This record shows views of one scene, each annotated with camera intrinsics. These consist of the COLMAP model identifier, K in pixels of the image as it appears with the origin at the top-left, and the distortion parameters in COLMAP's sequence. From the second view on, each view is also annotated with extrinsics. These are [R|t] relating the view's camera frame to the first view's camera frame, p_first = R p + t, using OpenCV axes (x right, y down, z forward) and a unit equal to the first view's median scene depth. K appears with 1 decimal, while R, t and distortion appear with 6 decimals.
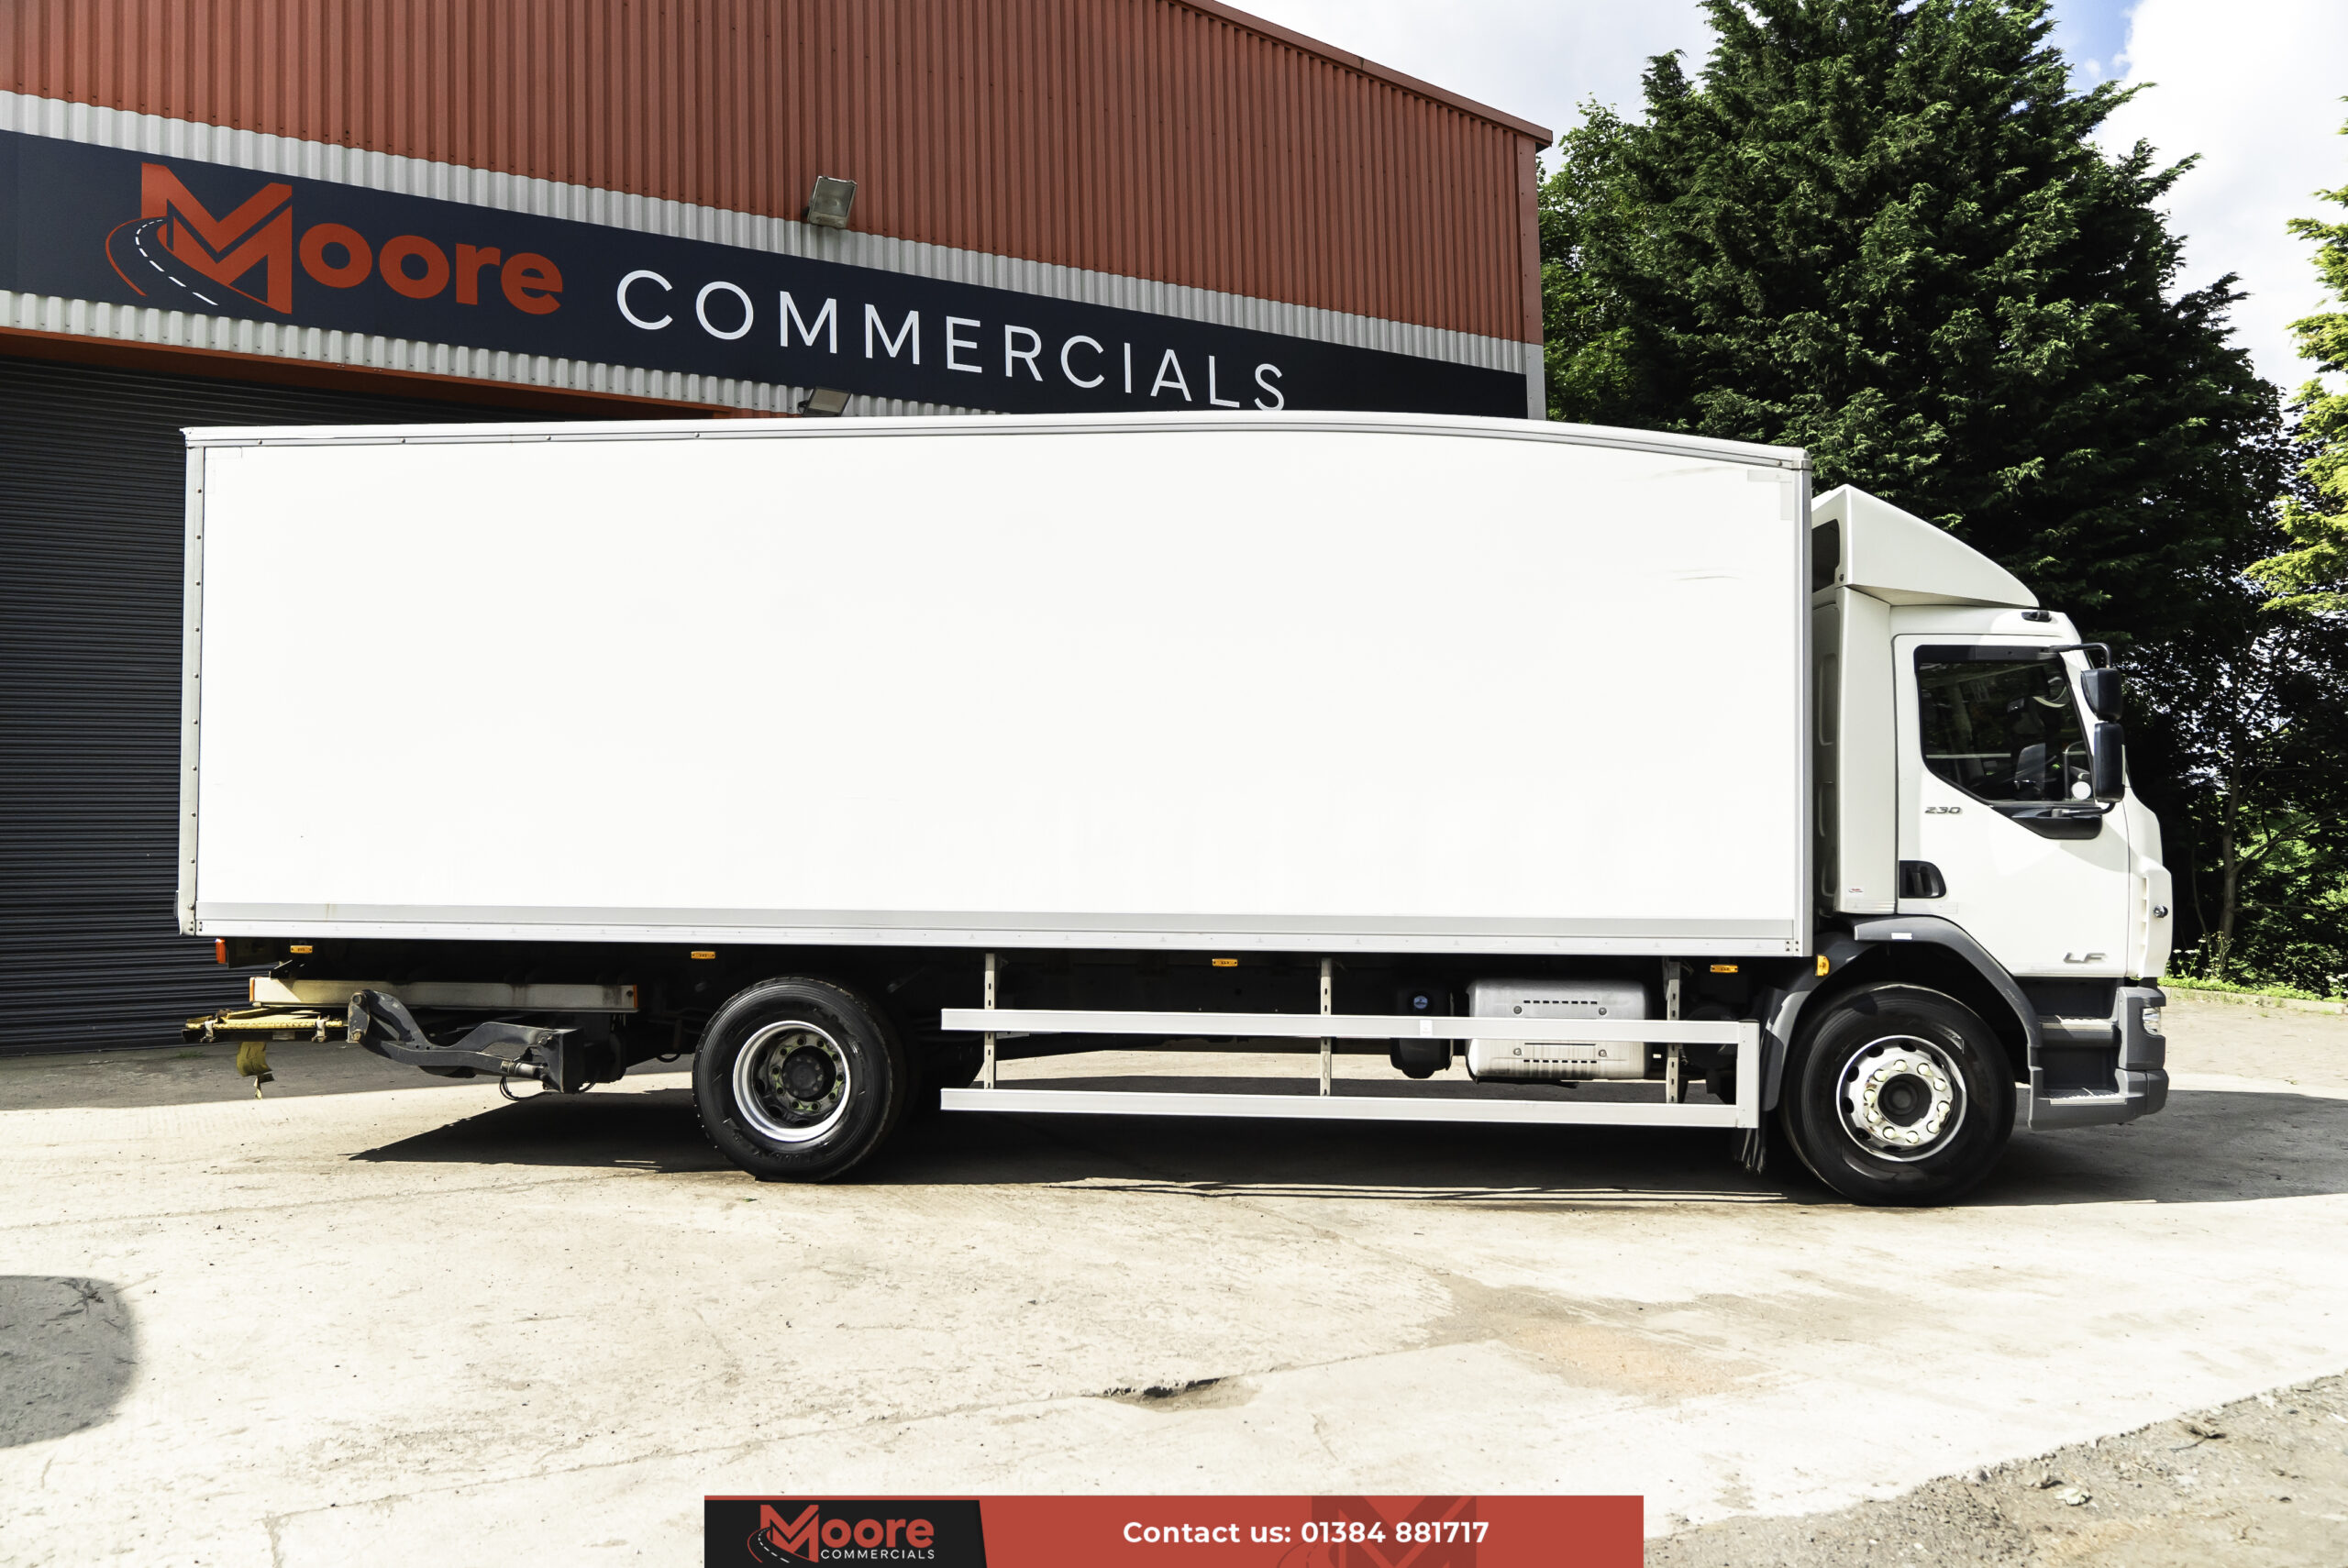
lens RADIAL K [[1776.9, 0, 1174.0], [0, 1776.9, 784.0], [0, 0, 1]] dist [-0.023419, 0.014193]
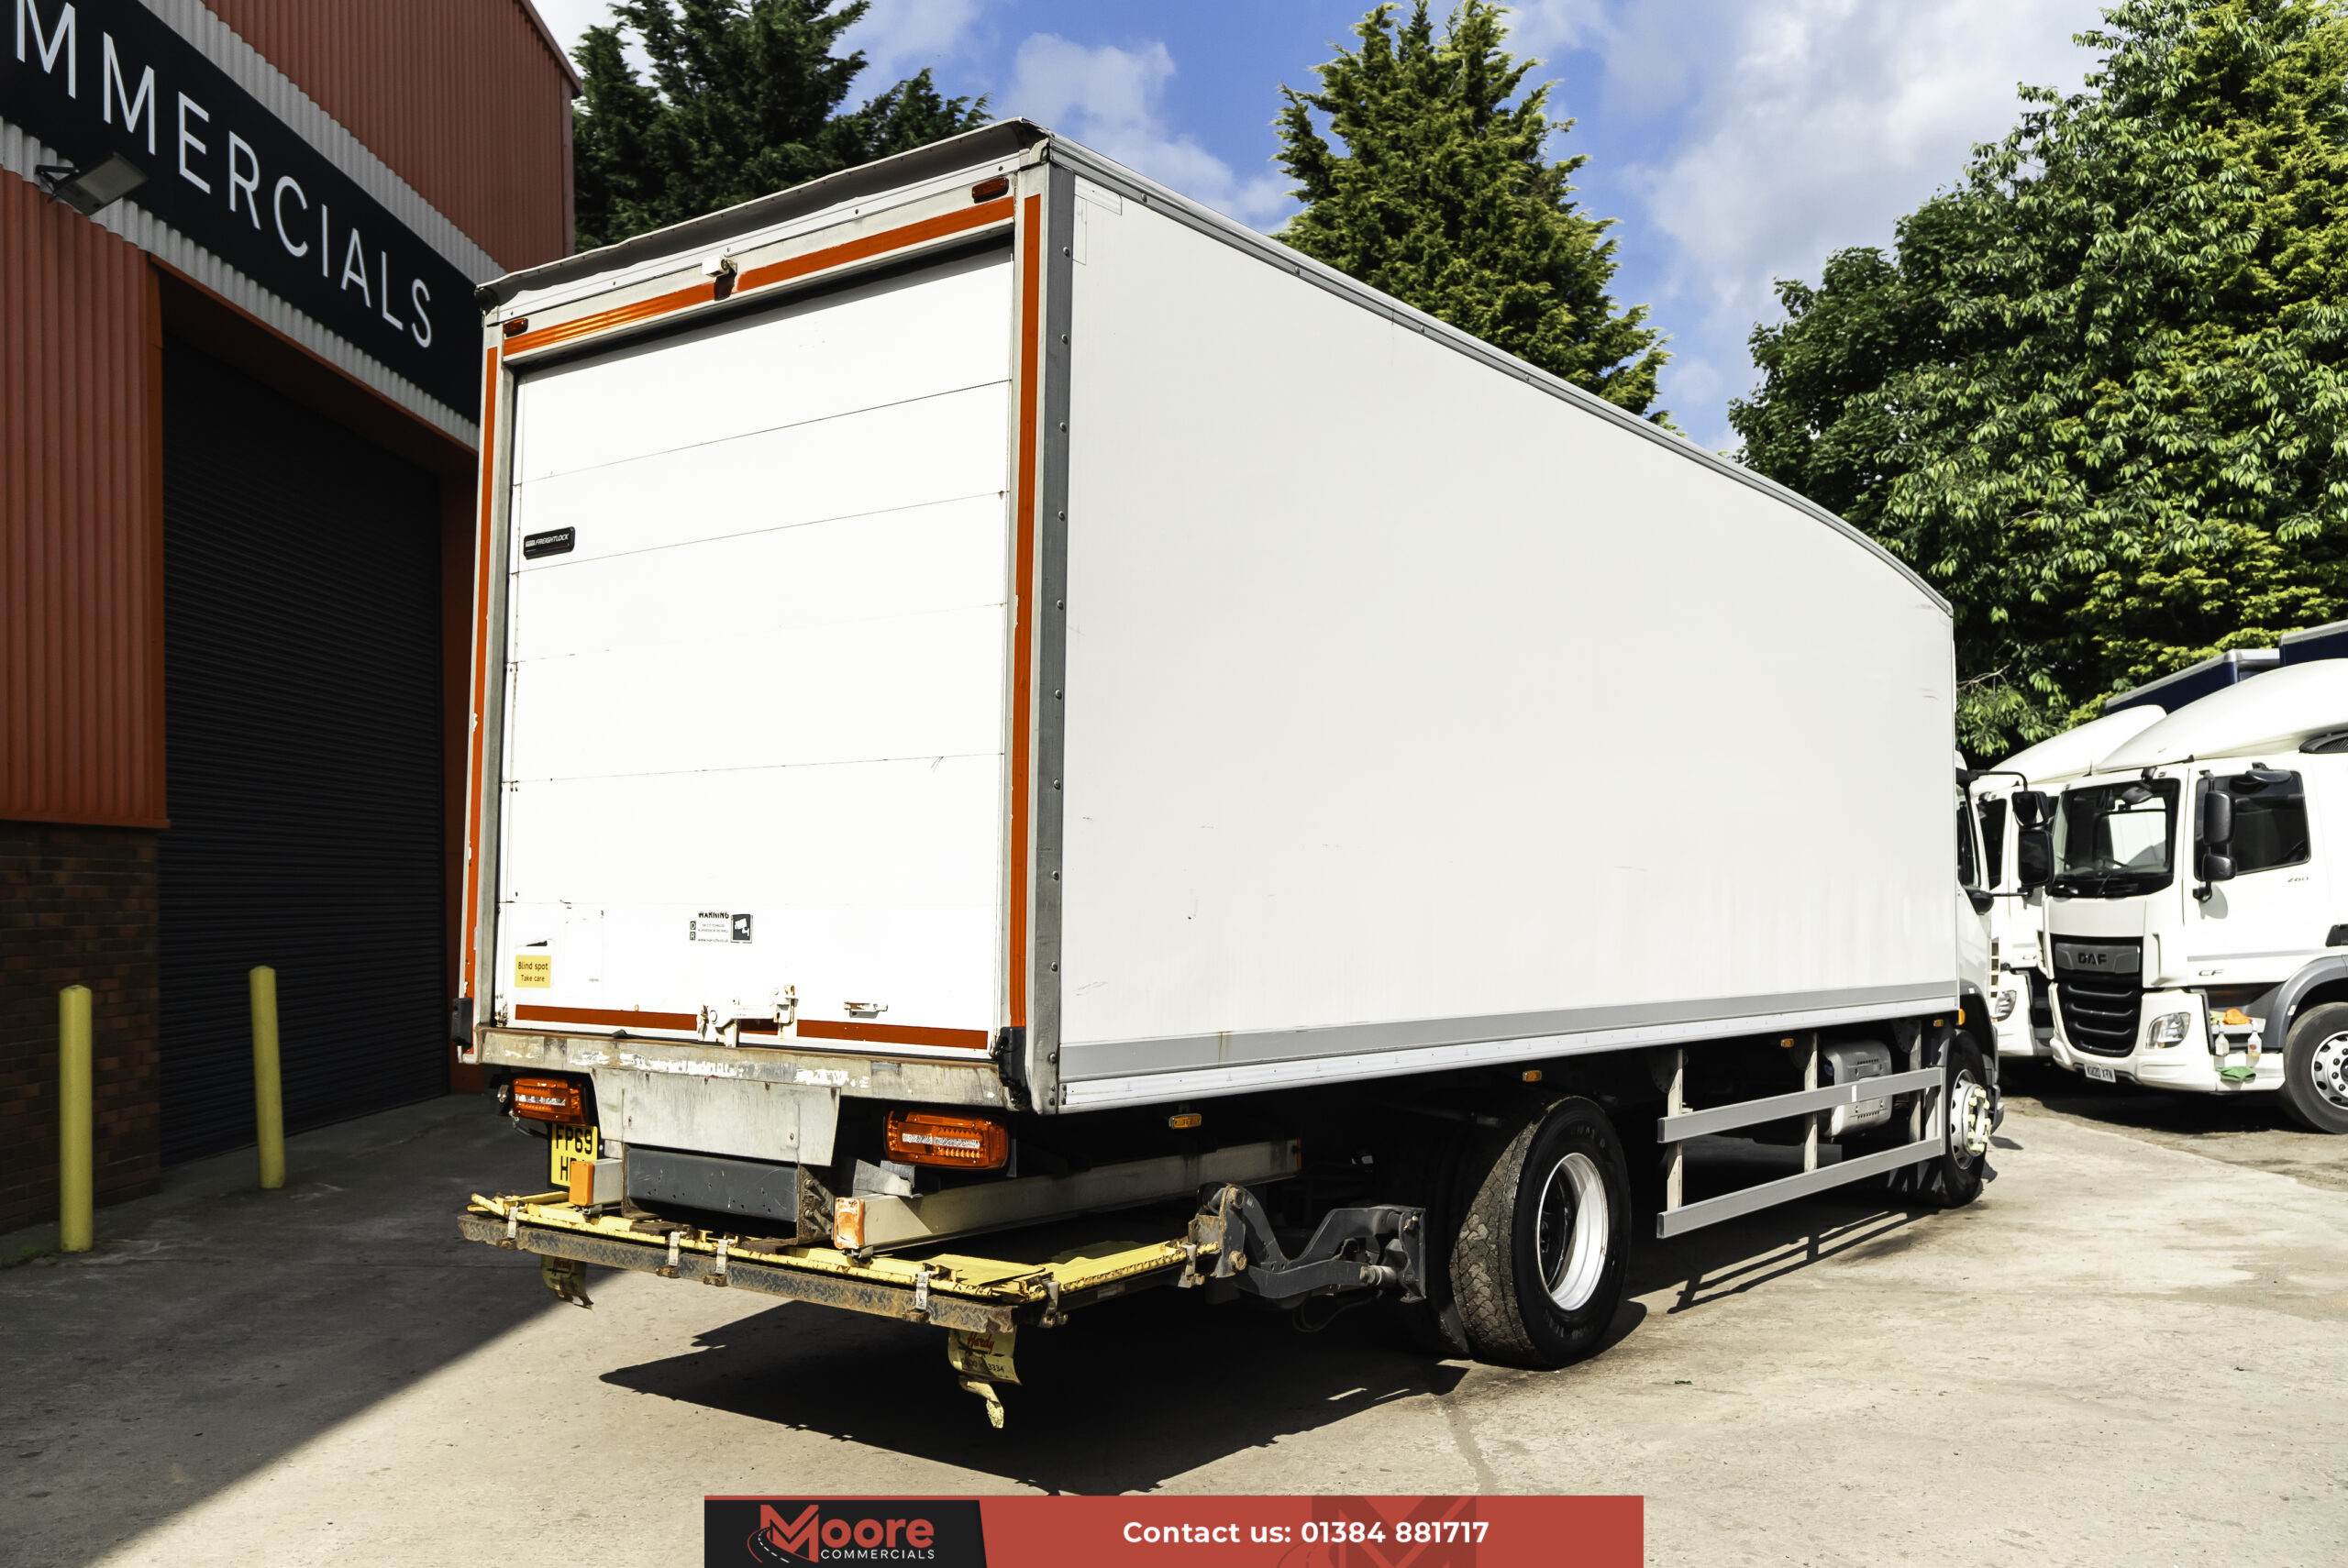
lens RADIAL K [[2002.7, 0, 1174.0], [0, 2002.7, 784.0], [0, 0, 1]] dist [0.001069, -0.002862]
pose [[0.531293, 0.054730, 0.845418, -1.050452], [-0.018498, 0.998423, -0.053009, 0.020804], [-0.846986, 0.012525, 0.531468, 0.666758]]
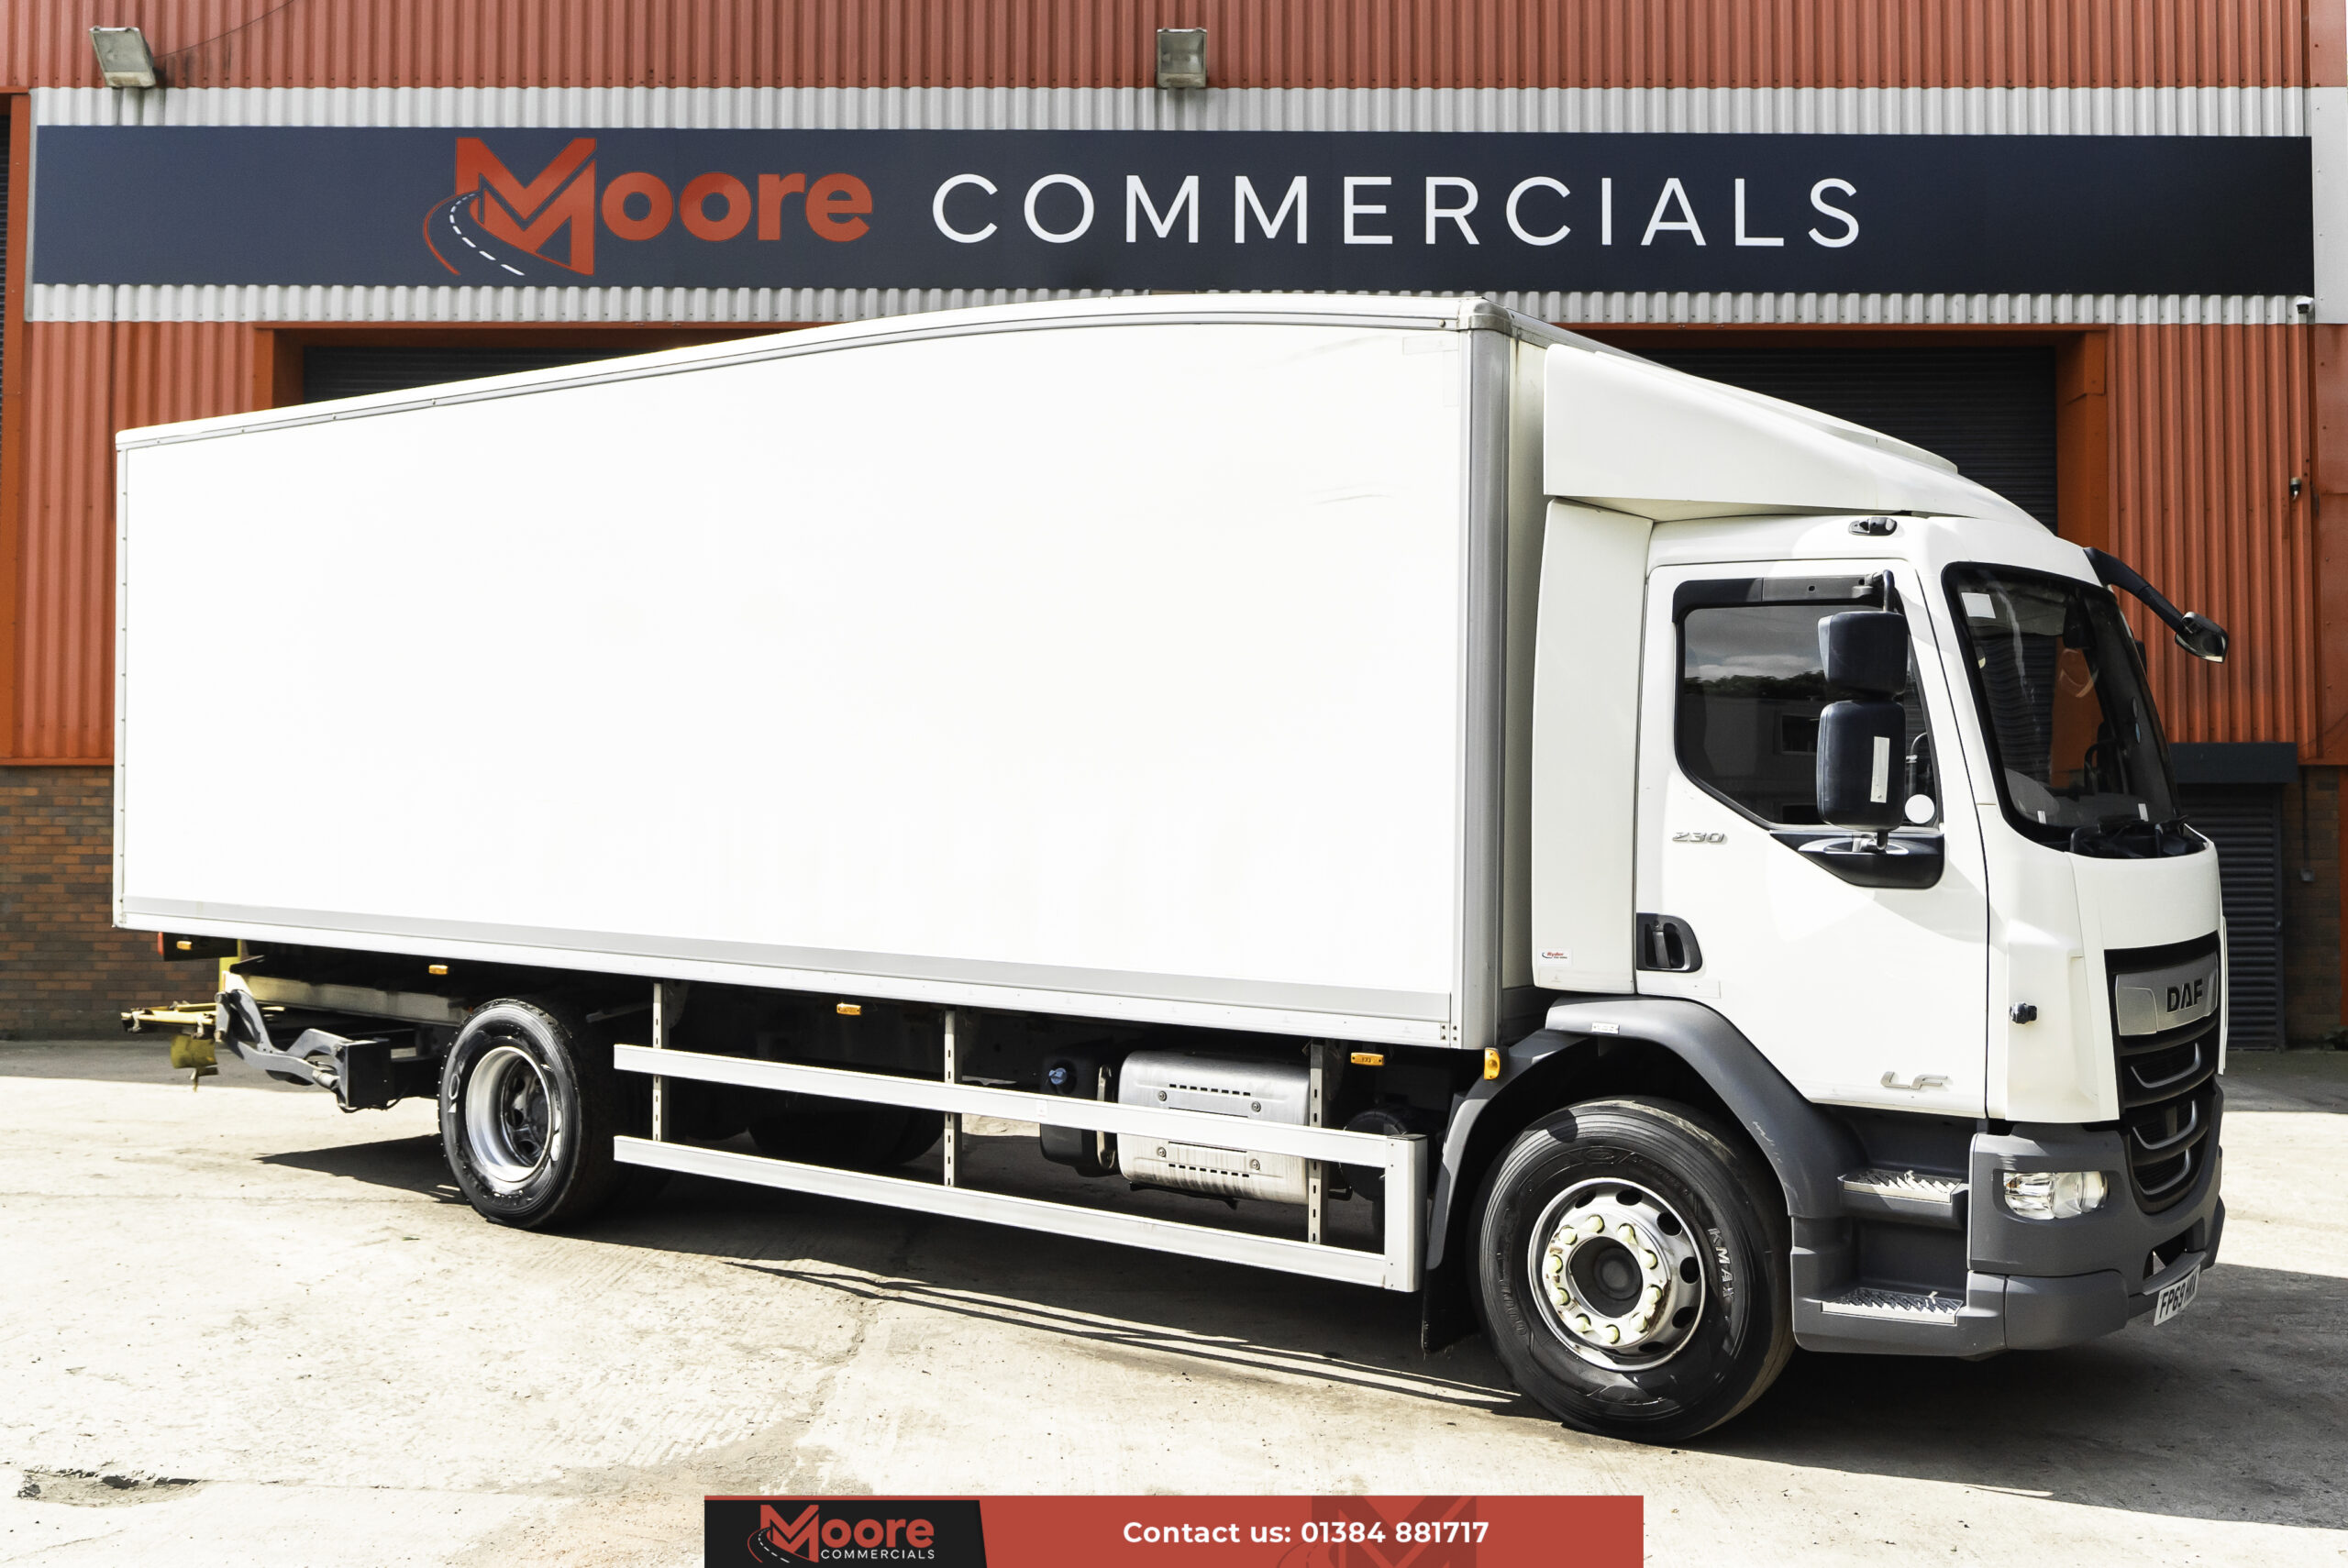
lens RADIAL K [[2257.8, 0, 1174.0], [0, 2257.8, 784.0], [0, 0, 1]] dist [-0.013788, 0.011067]
pose [[0.862710, 0.005539, -0.505668, 0.634044], [0.002015, 0.999894, 0.014391, -0.015469], [0.505695, -0.013434, 0.862608, 0.180425]]
